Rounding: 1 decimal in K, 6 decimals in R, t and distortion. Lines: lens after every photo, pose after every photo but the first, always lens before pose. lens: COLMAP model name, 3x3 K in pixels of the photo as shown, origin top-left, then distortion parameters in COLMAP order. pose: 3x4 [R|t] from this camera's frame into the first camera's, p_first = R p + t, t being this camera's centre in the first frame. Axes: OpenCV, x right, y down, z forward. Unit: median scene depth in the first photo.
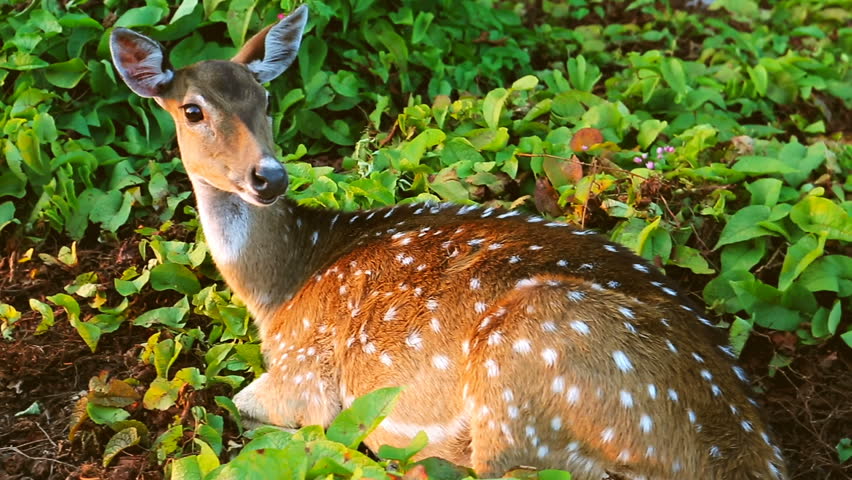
lens RADIAL K [[1759.7, 0, 426.0], [0, 1759.7, 240.0], [0, 0, 1]] dist [0.212543, -0.092092]
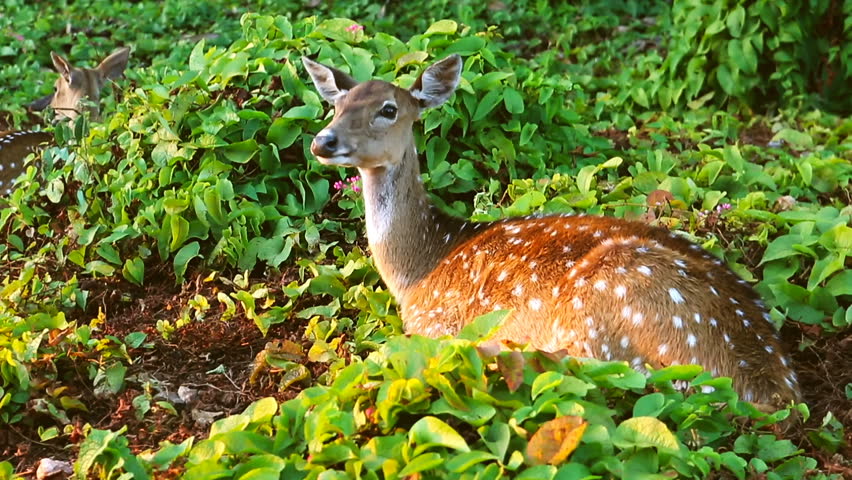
lens RADIAL K [[1886.1, 0, 426.0], [0, 1886.1, 240.0], [0, 0, 1]] dist [0.244918, -0.551433]
pose [[0.998242, 0.027596, -0.052446, -0.002679], [-0.035934, 0.985578, -0.165364, 0.210791], [0.047127, 0.166958, 0.984837, -0.335067]]
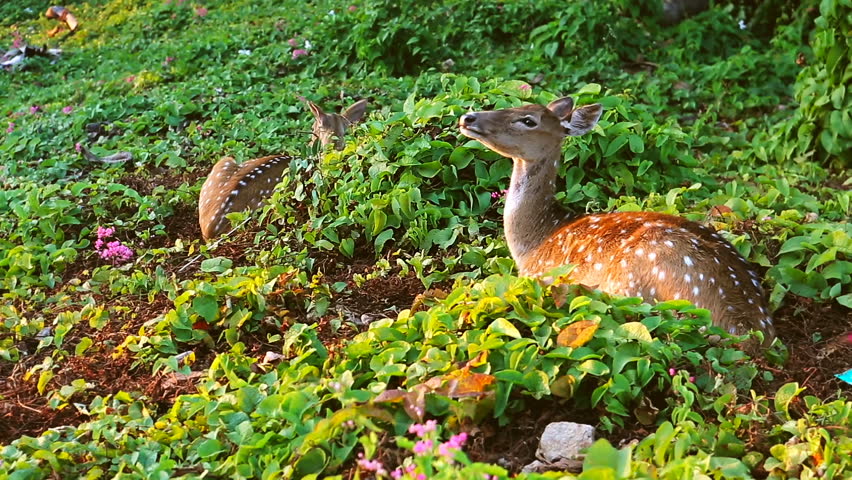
lens RADIAL K [[1759.7, 0, 426.0], [0, 1759.7, 240.0], [0, 0, 1]] dist [0.212543, -0.092092]
pose [[0.975662, 0.073174, -0.206712, 0.179589], [-0.114891, 0.973514, -0.197662, 0.364387], [0.186773, 0.216600, 0.958228, -0.737626]]
